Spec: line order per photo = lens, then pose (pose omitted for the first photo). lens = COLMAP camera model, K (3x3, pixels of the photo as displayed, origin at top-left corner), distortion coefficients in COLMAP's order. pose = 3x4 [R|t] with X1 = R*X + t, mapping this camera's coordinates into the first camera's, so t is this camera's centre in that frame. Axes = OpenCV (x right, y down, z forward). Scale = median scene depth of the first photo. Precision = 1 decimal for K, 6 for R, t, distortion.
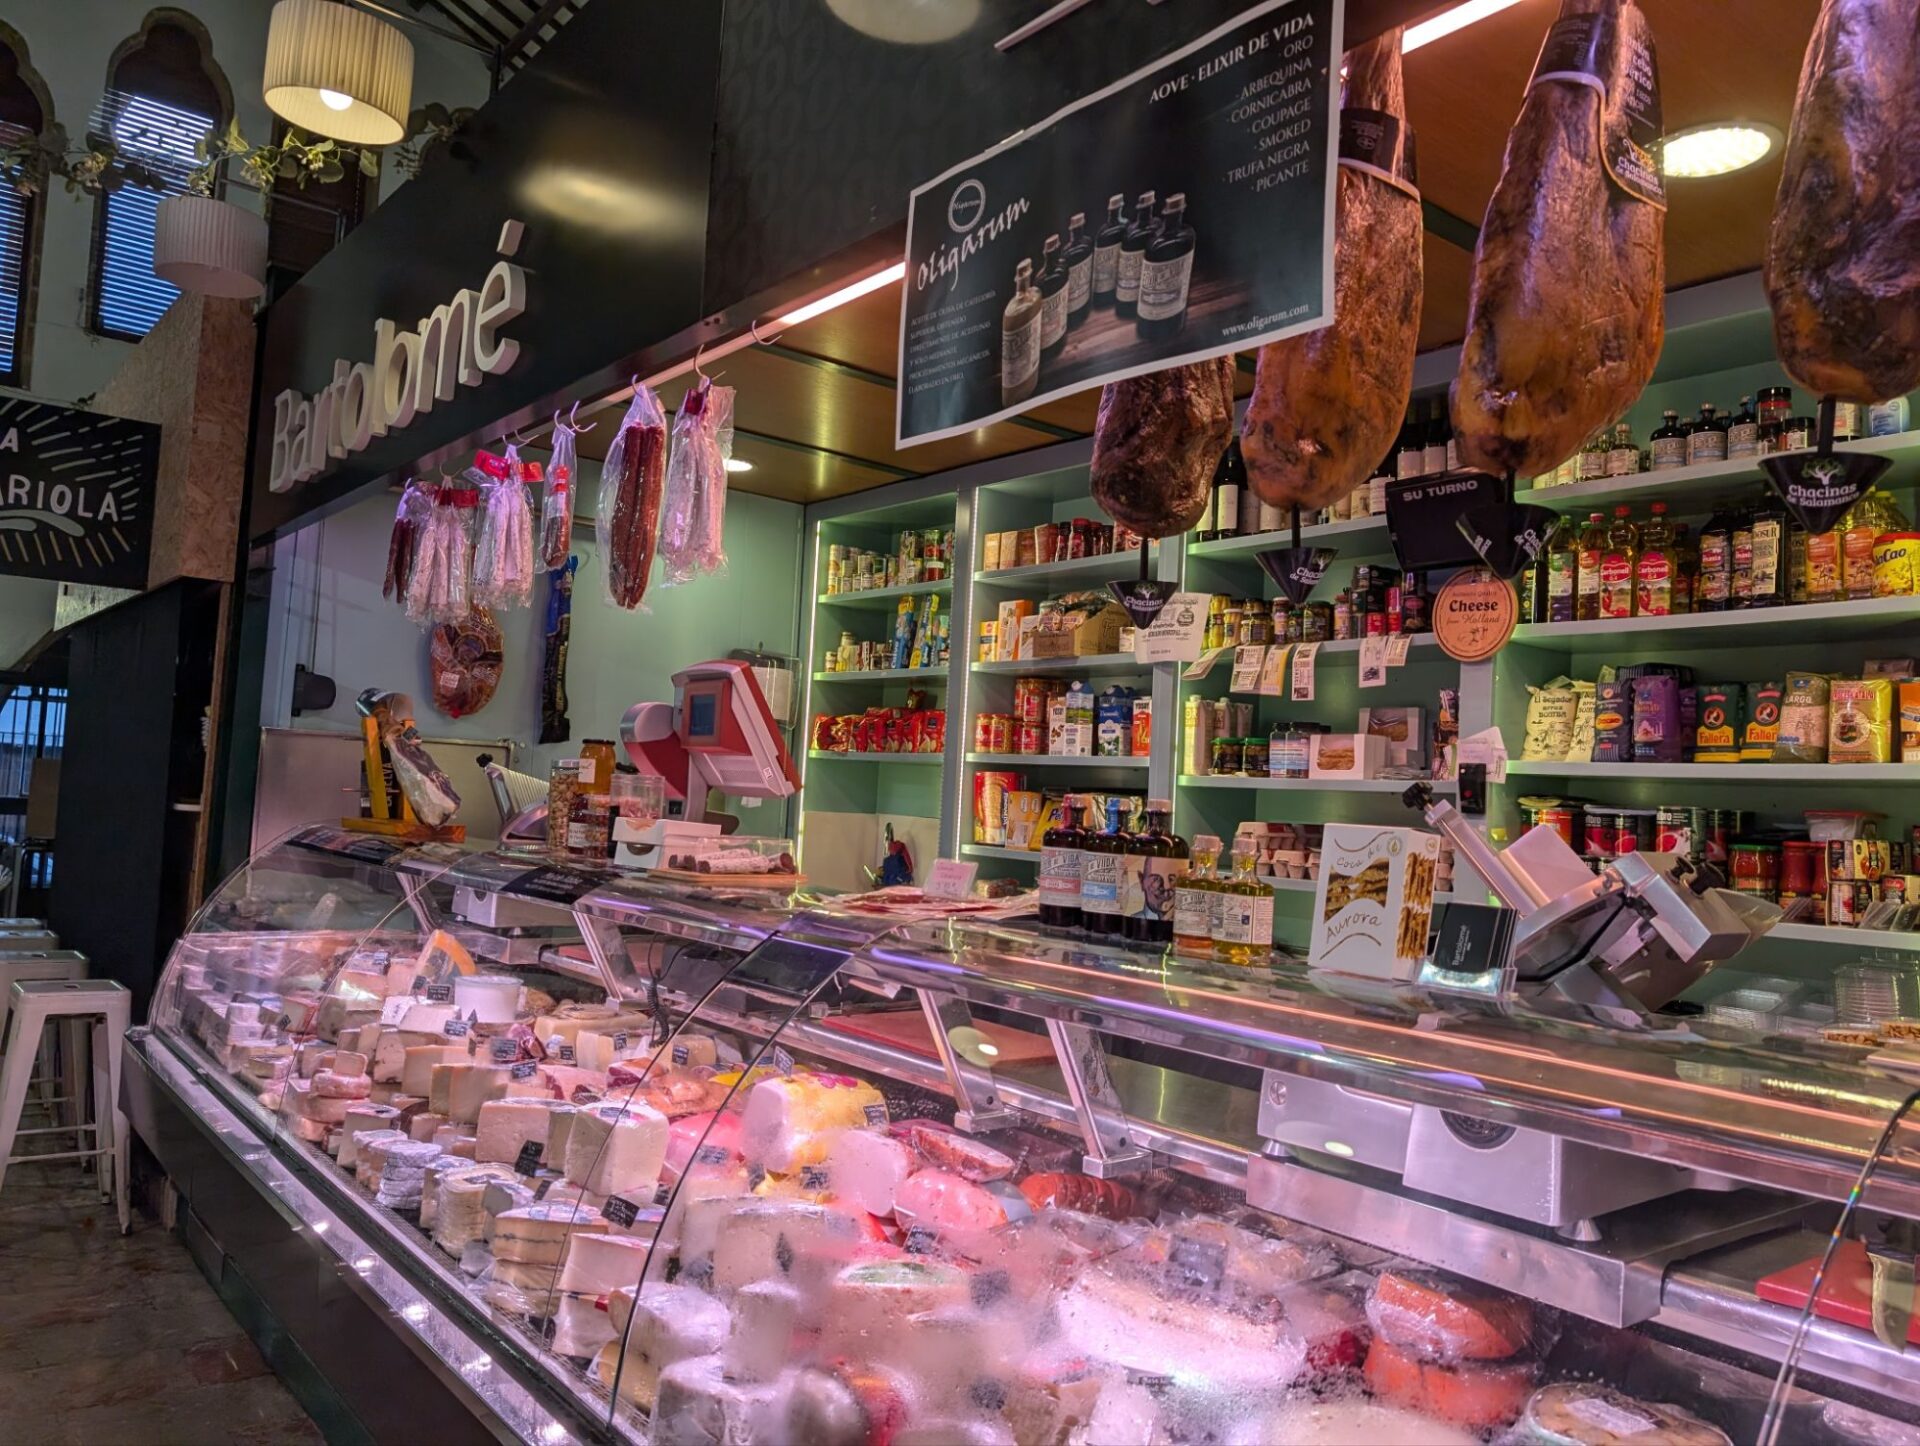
lens RADIAL K [[1413.0, 0, 960.0], [0, 1413.0, 723.0], [0, 0, 1]] dist [0.001219, 0.001280]
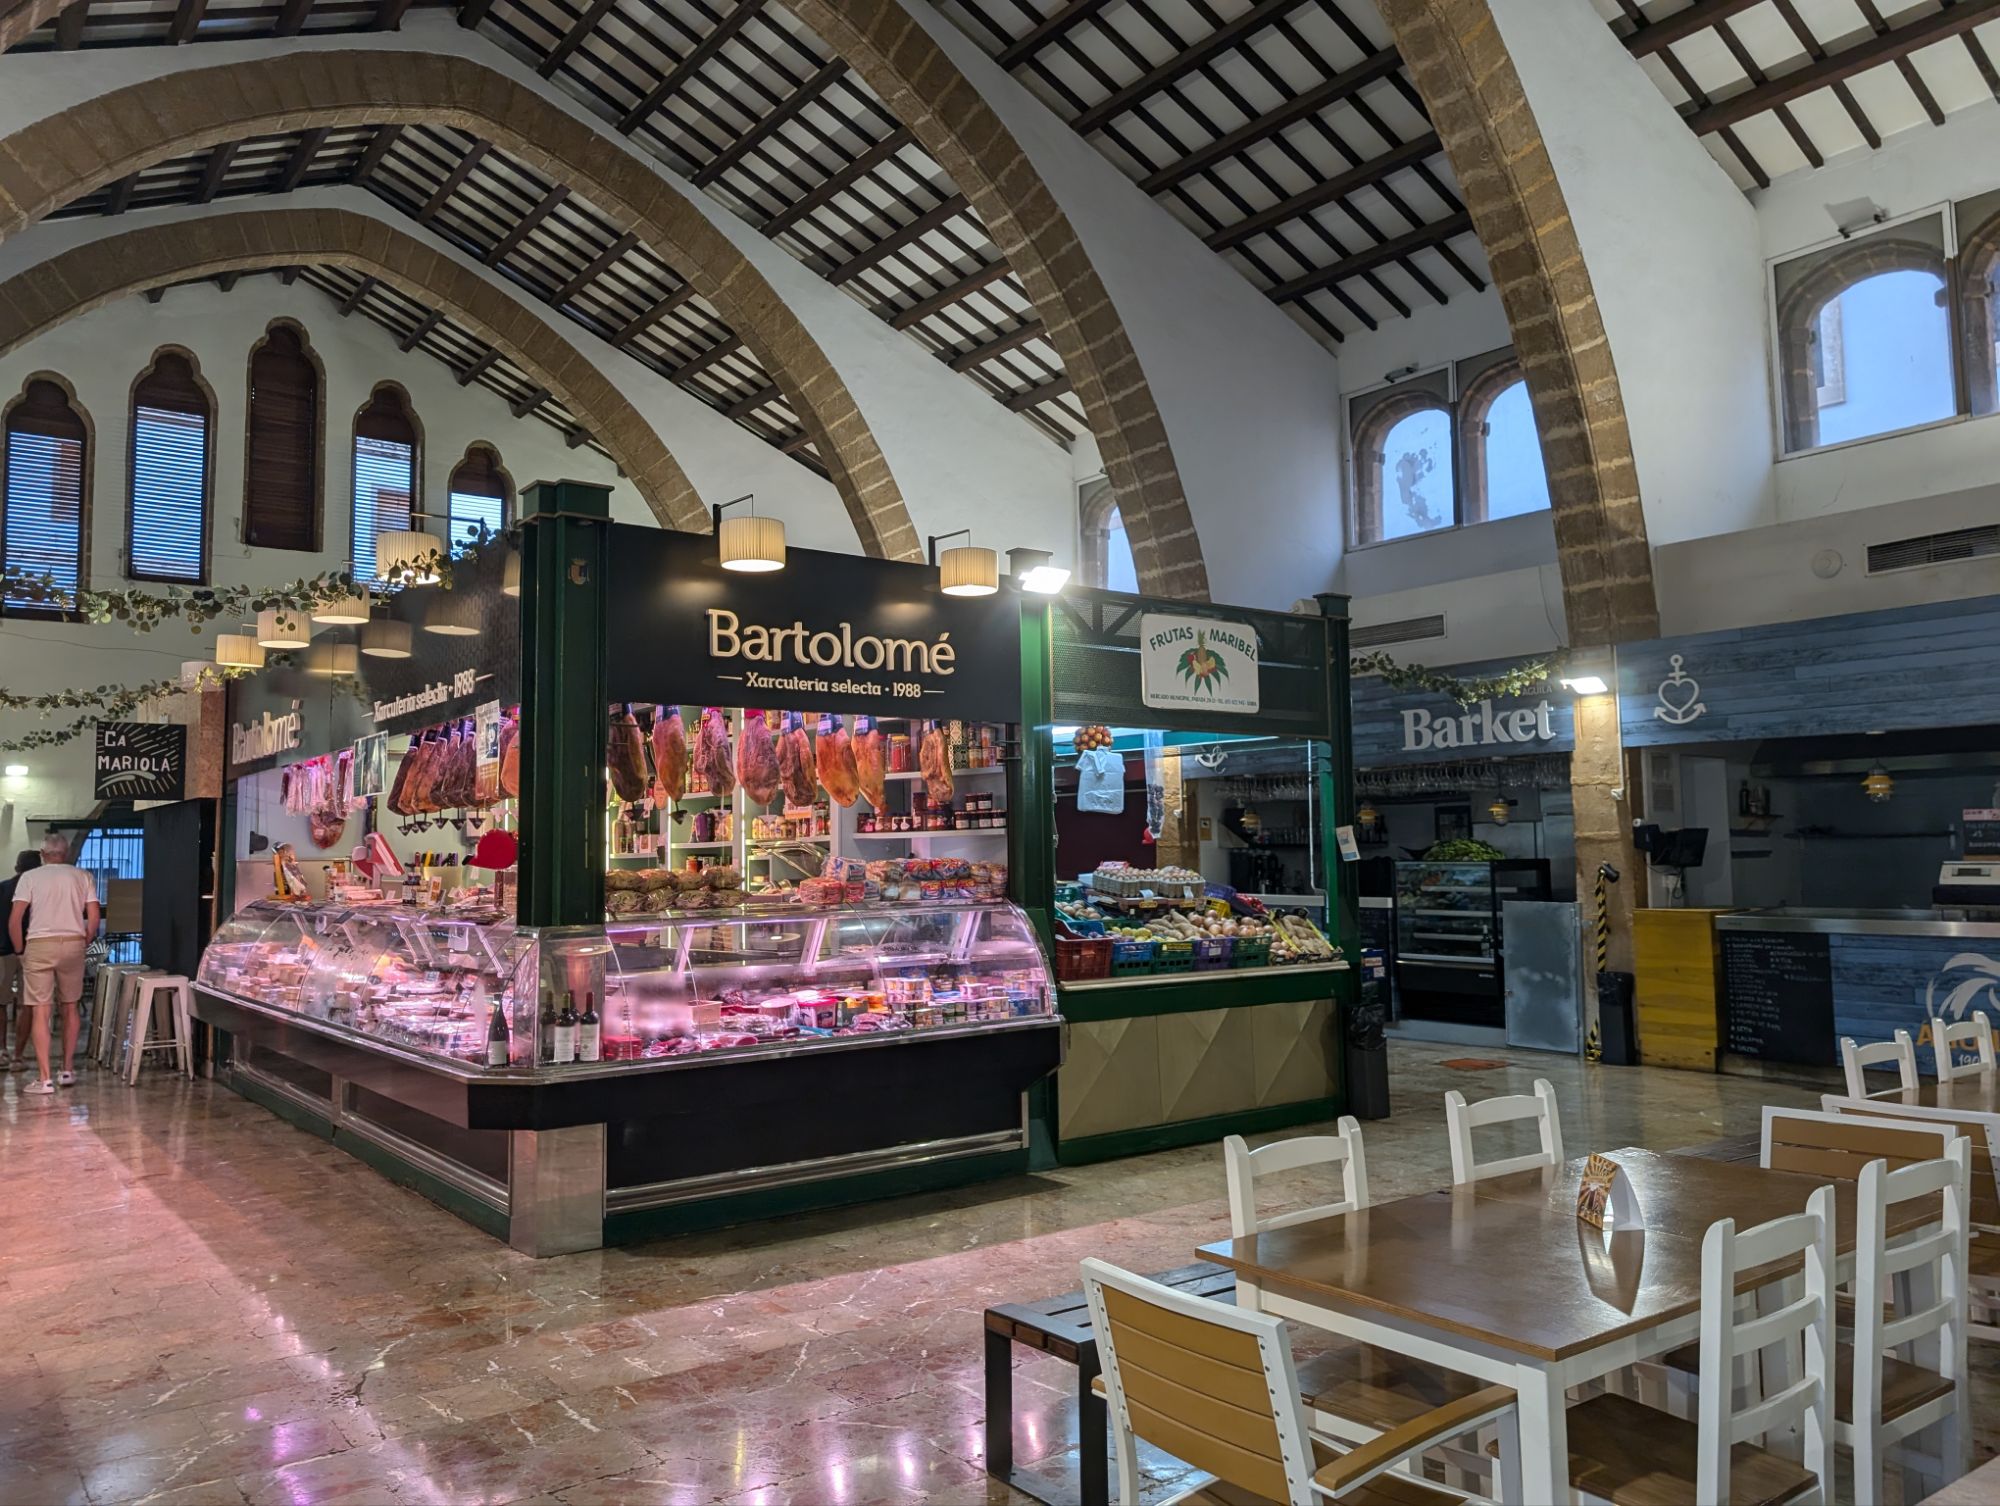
lens RADIAL K [[1471.8, 0, 1000.0], [0, 1471.8, 753.0], [0, 0, 1]] dist [0.001219, 0.001280]
pose [[0.997731, -0.066573, -0.010077, 0.799008], [0.066384, 0.997630, -0.018081, -0.044679], [0.011257, 0.017371, 0.999786, -1.419384]]
